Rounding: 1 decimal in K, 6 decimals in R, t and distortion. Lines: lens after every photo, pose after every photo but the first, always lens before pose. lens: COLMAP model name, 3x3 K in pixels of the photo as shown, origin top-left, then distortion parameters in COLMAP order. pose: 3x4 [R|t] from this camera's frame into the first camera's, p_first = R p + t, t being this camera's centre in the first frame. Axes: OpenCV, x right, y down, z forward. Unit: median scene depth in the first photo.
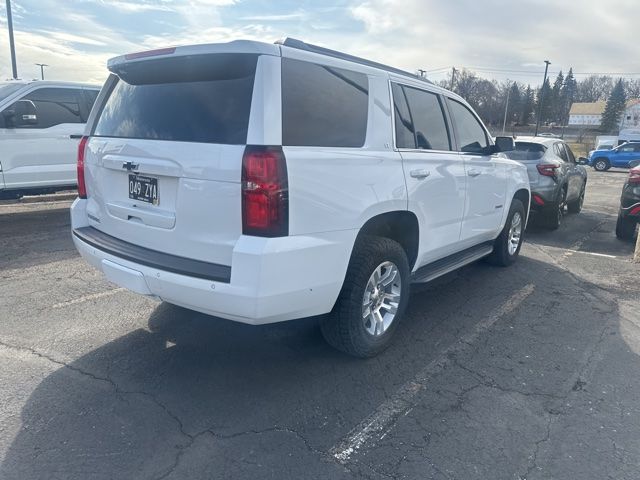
lens RADIAL K [[450.7, 0, 325.3], [0, 450.7, 240.2], [0, 0, 1]] dist [0.027404, -0.031987]
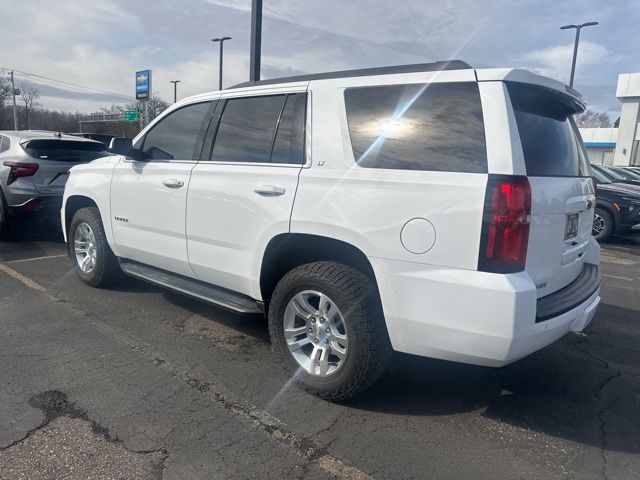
lens RADIAL K [[450.7, 0, 320.8], [0, 450.7, 234.8], [0, 0, 1]] dist [0.027404, -0.031987]
pose [[0.047767, -0.198690, 0.978898, -1.323258], [0.171057, 0.967166, 0.187962, -0.353207], [-0.984103, 0.158469, 0.080186, 1.366220]]
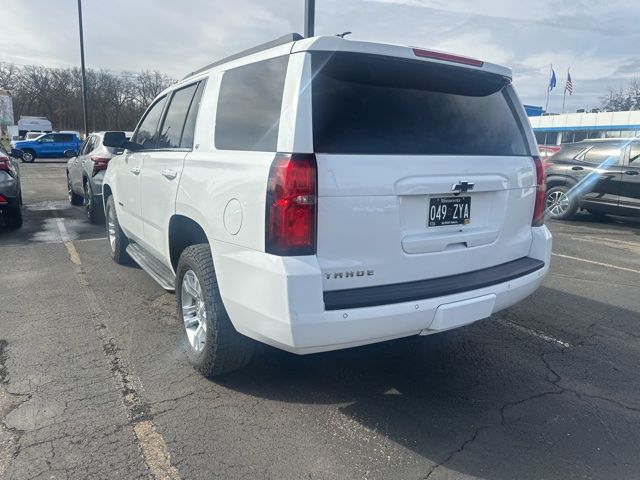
lens RADIAL K [[450.7, 0, 321.3], [0, 450.7, 239.5], [0, 0, 1]] dist [0.027404, -0.031987]
pose [[0.340253, -0.215036, 0.915417, -1.218792], [0.194871, 0.968493, 0.155072, -0.228783], [-0.919920, 0.125624, 0.371437, 0.842776]]
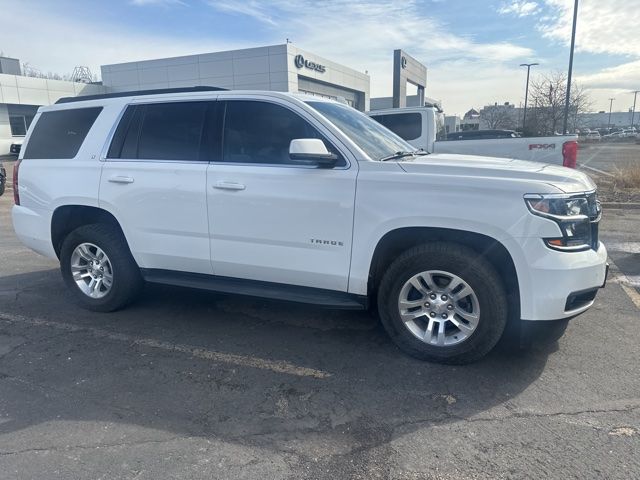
lens RADIAL K [[450.7, 0, 323.9], [0, 450.7, 245.4], [0, 0, 1]] dist [0.027404, -0.031987]
pose [[0.262777, 0.164816, -0.950675, 1.695464], [-0.179161, 0.976502, 0.119772, -0.245899], [0.948077, 0.138851, 0.286131, 1.342545]]
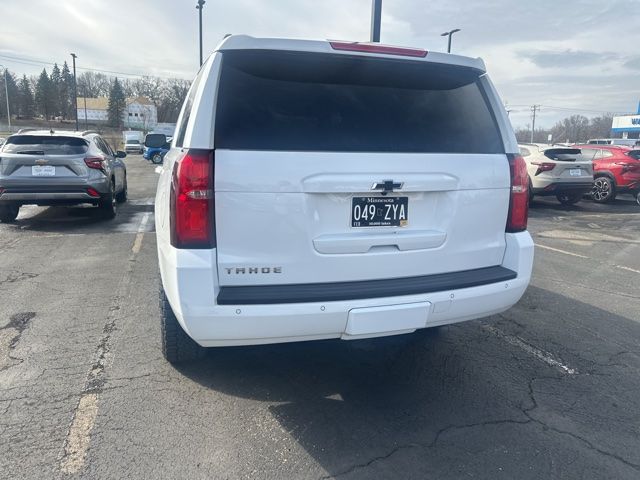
lens RADIAL K [[450.7, 0, 323.4], [0, 450.7, 236.1], [0, 0, 1]] dist [0.027404, -0.031987]
pose [[0.555841, -0.184723, 0.810505, -1.066062], [0.182109, 0.978373, 0.098092, -0.157928], [-0.811096, 0.093077, 0.577460, 0.560203]]
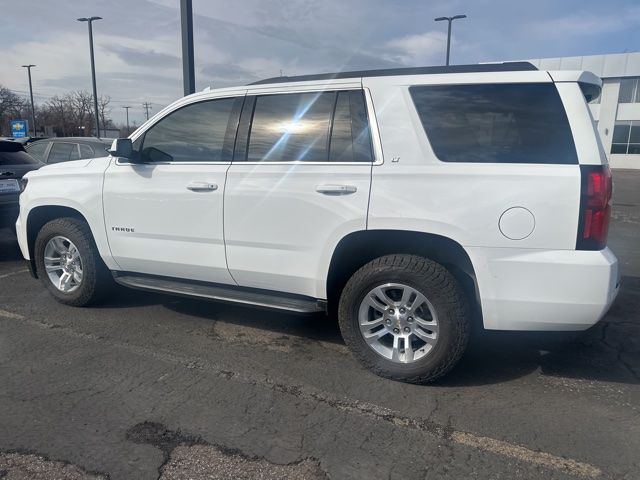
lens RADIAL K [[450.7, 0, 320.1], [0, 450.7, 241.6], [0, 0, 1]] dist [0.027404, -0.031987]
pose [[-0.213557, -0.231927, 0.949001, -1.302720], [0.192393, 0.942403, 0.273610, -0.451817], [-0.957799, 0.241012, -0.156636, 1.764095]]
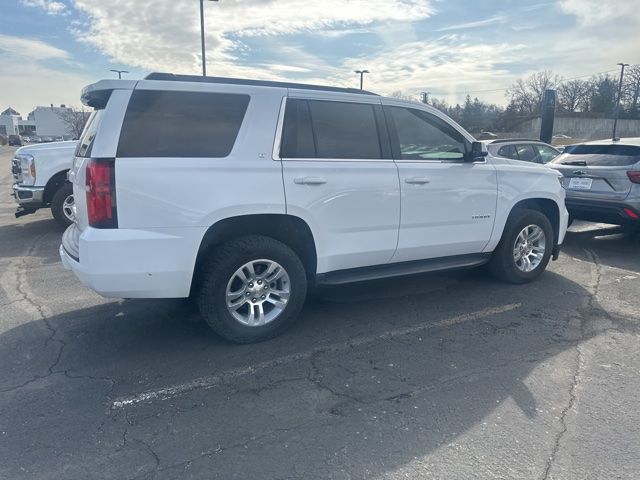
lens RADIAL K [[450.7, 0, 325.5], [0, 450.7, 239.3], [0, 0, 1]] dist [0.027404, -0.031987]
pose [[0.920379, 0.043230, -0.388631, 0.752145], [-0.053507, 0.998445, -0.015655, 0.007401], [0.387350, 0.035203, 0.921261, 0.034692]]
